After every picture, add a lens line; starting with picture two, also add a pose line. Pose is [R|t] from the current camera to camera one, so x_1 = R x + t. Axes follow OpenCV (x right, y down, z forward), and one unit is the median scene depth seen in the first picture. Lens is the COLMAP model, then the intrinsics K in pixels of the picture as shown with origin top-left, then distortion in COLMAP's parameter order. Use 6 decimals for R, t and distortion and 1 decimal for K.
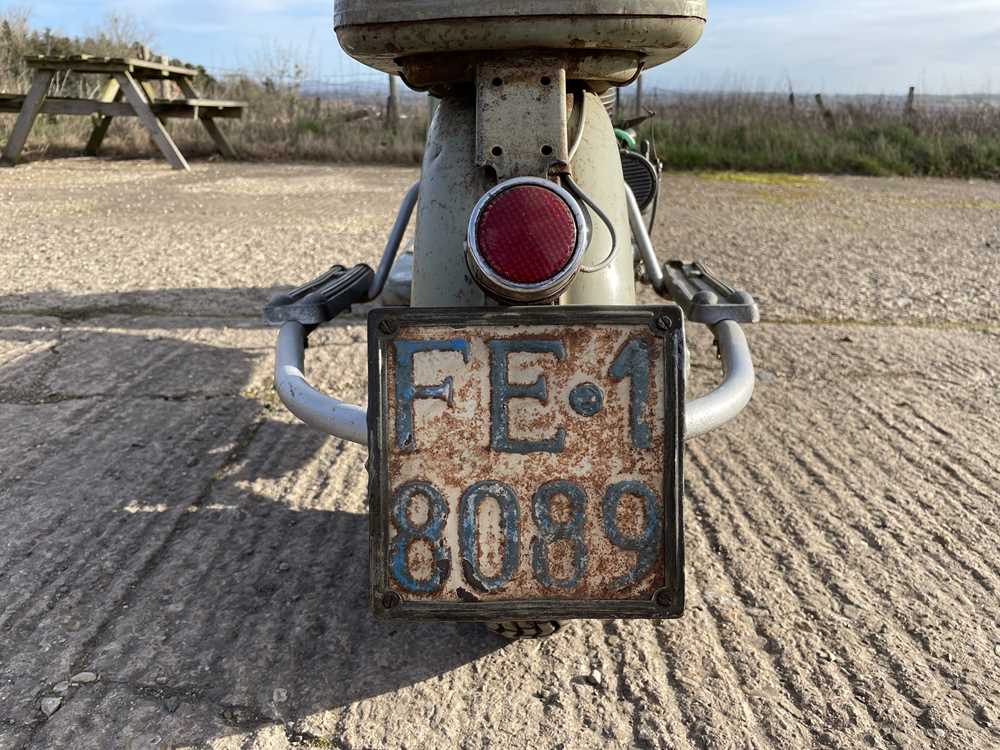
lens RADIAL K [[754.3, 0, 496.1], [0, 754.3, 375.2], [0, 0, 1]] dist [0.075658, -0.103475]
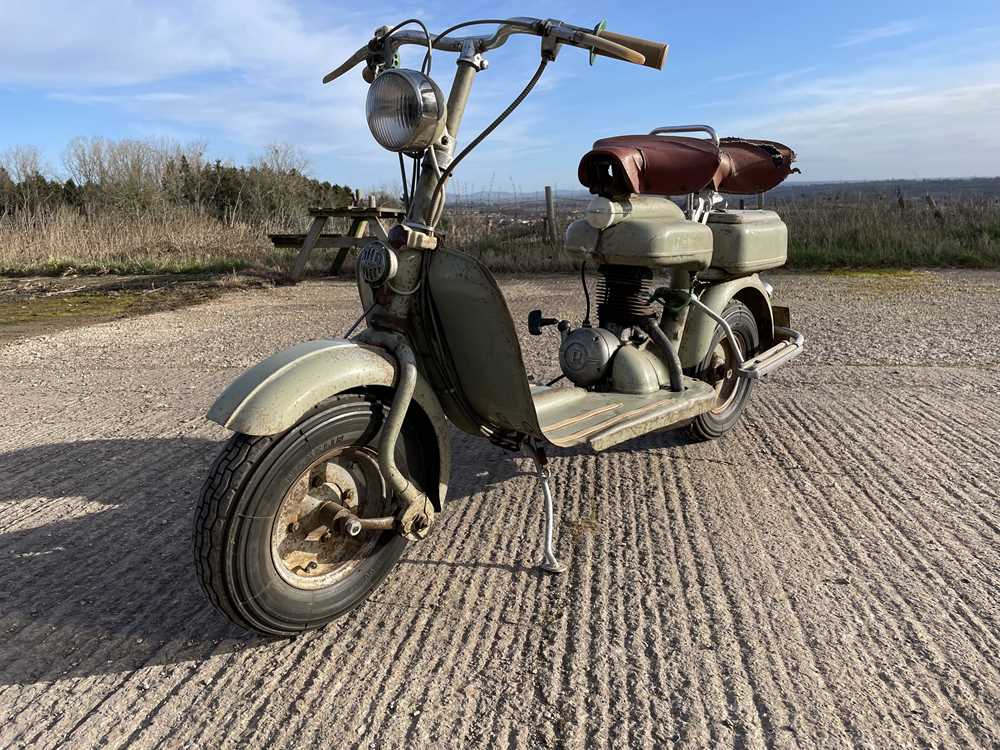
lens RADIAL K [[750.9, 0, 500.0], [0, 750.9, 375.0], [0, 0, 1]] dist [0.086810, -0.117843]
pose [[0.988369, -0.013151, -0.151507, -0.358427], [-0.005808, 0.992263, -0.124021, 0.368532], [0.151966, 0.123459, 0.980645, -1.744468]]
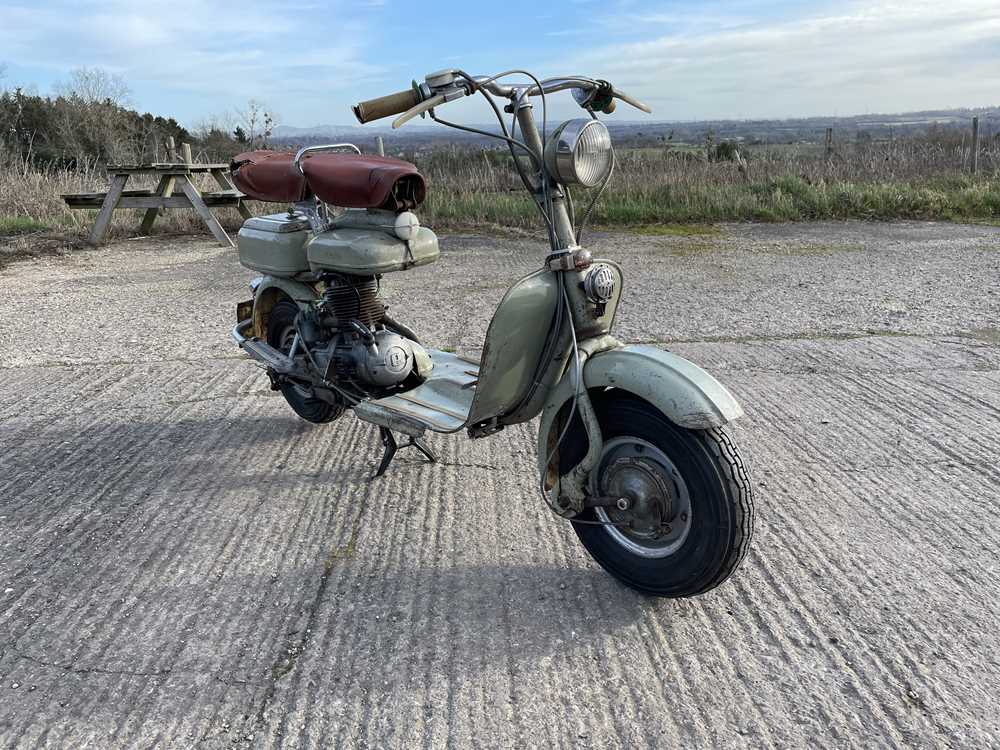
lens RADIAL K [[747.6, 0, 499.3], [0, 747.6, 367.5], [0, 0, 1]] dist [0.085000, -0.107984]
pose [[0.998129, -0.050039, 0.035128, -0.073315], [0.051743, 0.997439, -0.049383, 0.139399], [-0.032567, 0.051108, 0.998162, -1.809911]]
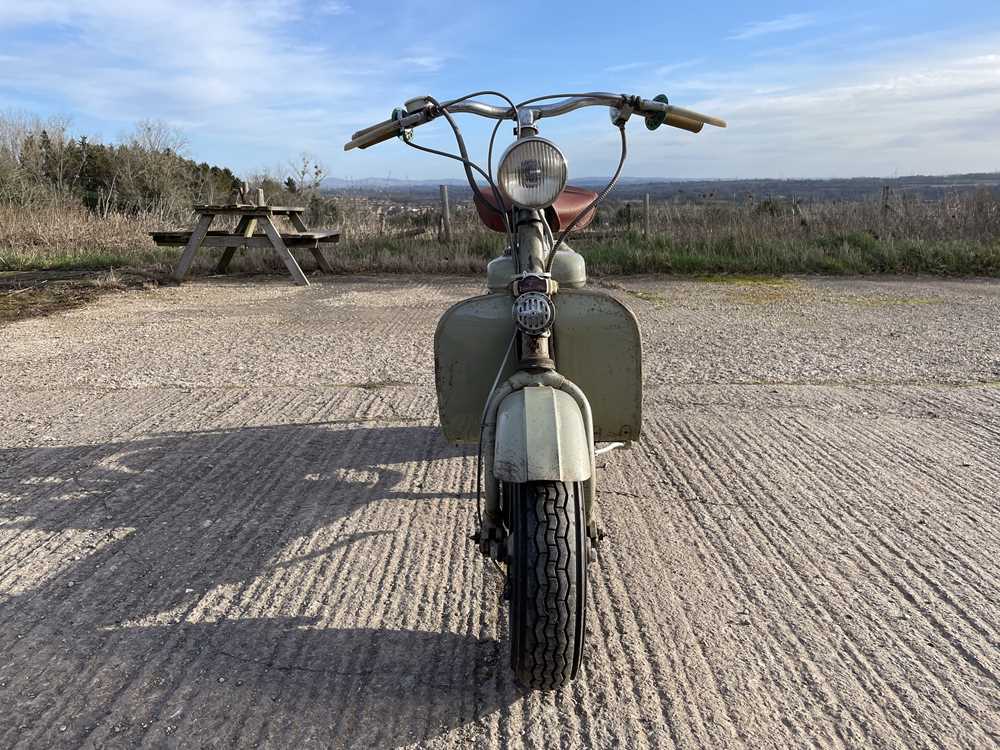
lens RADIAL K [[750.4, 0, 497.3], [0, 750.4, 370.4], [0, 0, 1]] dist [0.082307, -0.107931]
pose [[0.999769, -0.018315, -0.011247, -0.432270], [0.016909, 0.993289, -0.114415, 0.213946], [0.013267, 0.114199, 0.993369, -1.820917]]
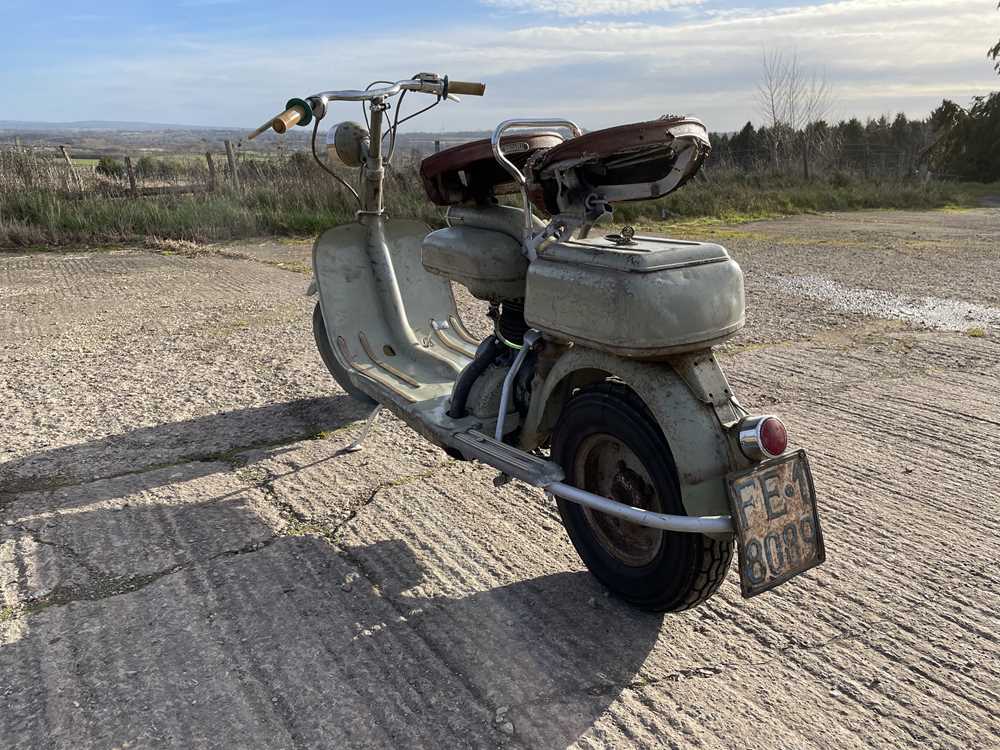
lens RADIAL K [[714.3, 0, 473.4], [0, 714.3, 387.9], [0, 0, 1]] dist [0.107375, 0.001017]
pose [[0.847207, -0.186352, 0.497508, -0.976484], [0.194133, 0.980292, 0.036600, -0.304341], [-0.494524, 0.065575, 0.866687, -0.331654]]
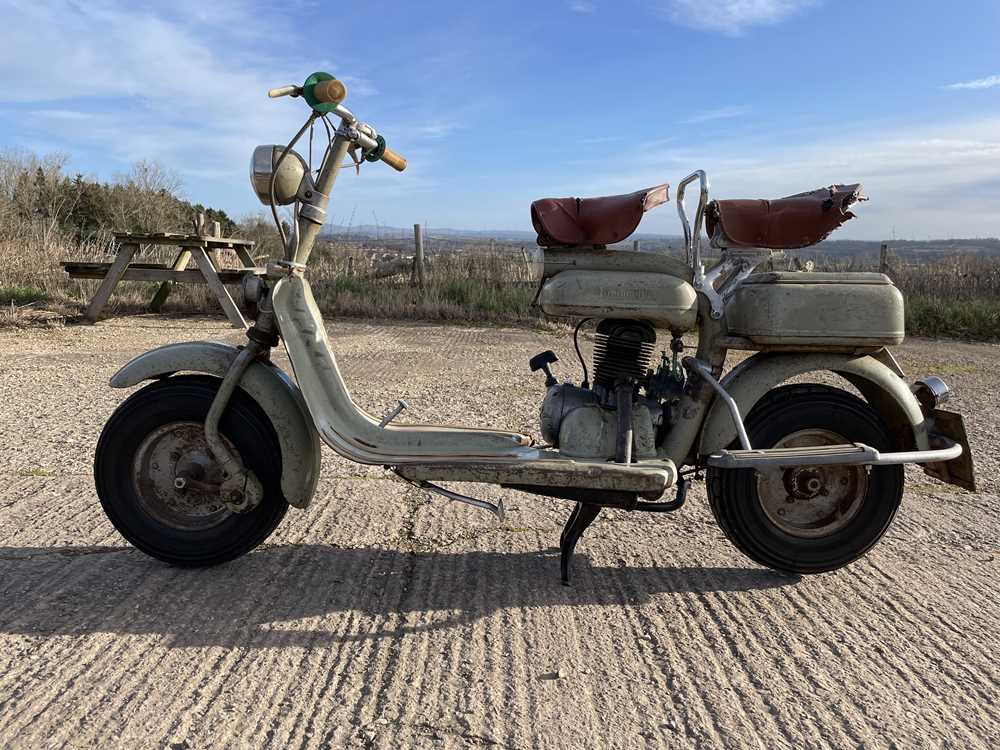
lens RADIAL K [[747.6, 0, 499.3], [0, 747.6, 367.5], [0, 0, 1]] dist [0.085000, -0.107984]
pose [[0.999941, 0.009415, 0.005477, -0.216155], [-0.008266, 0.983394, -0.181293, -0.067504], [-0.007092, 0.181237, 0.983414, -0.650785]]
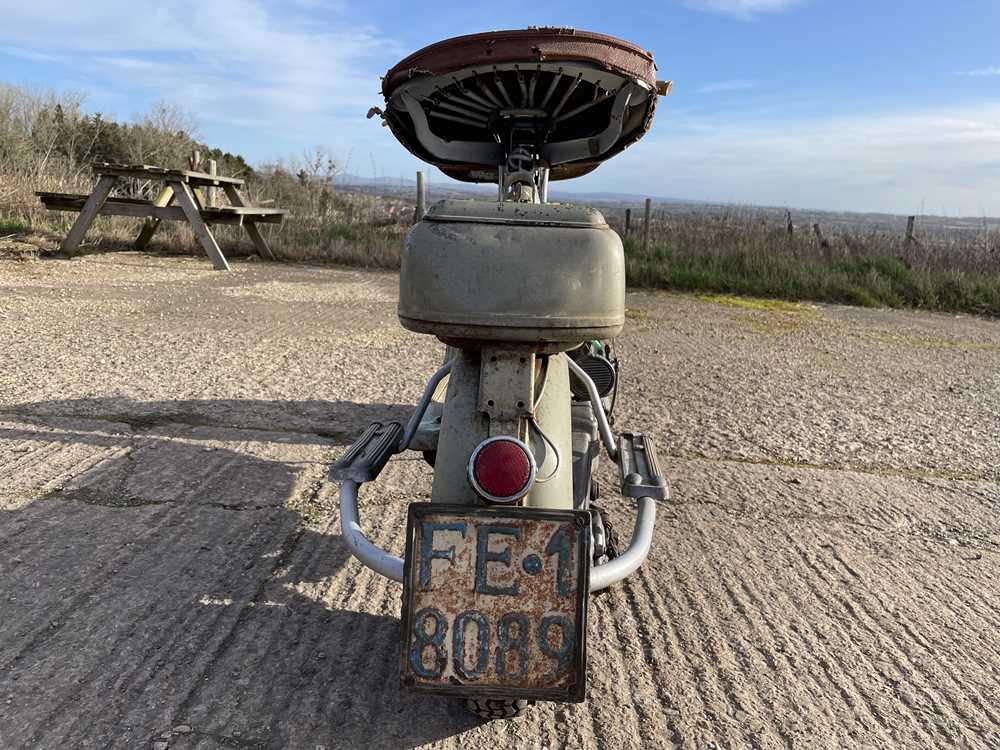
lens RADIAL K [[750.4, 0, 497.3], [0, 750.4, 370.4], [0, 0, 1]] dist [0.082307, -0.107931]
pose [[0.998376, 0.055257, -0.013886, 0.019159], [-0.056559, 0.990613, -0.124445, -0.090373], [0.006879, 0.125028, 0.992129, -0.362671]]
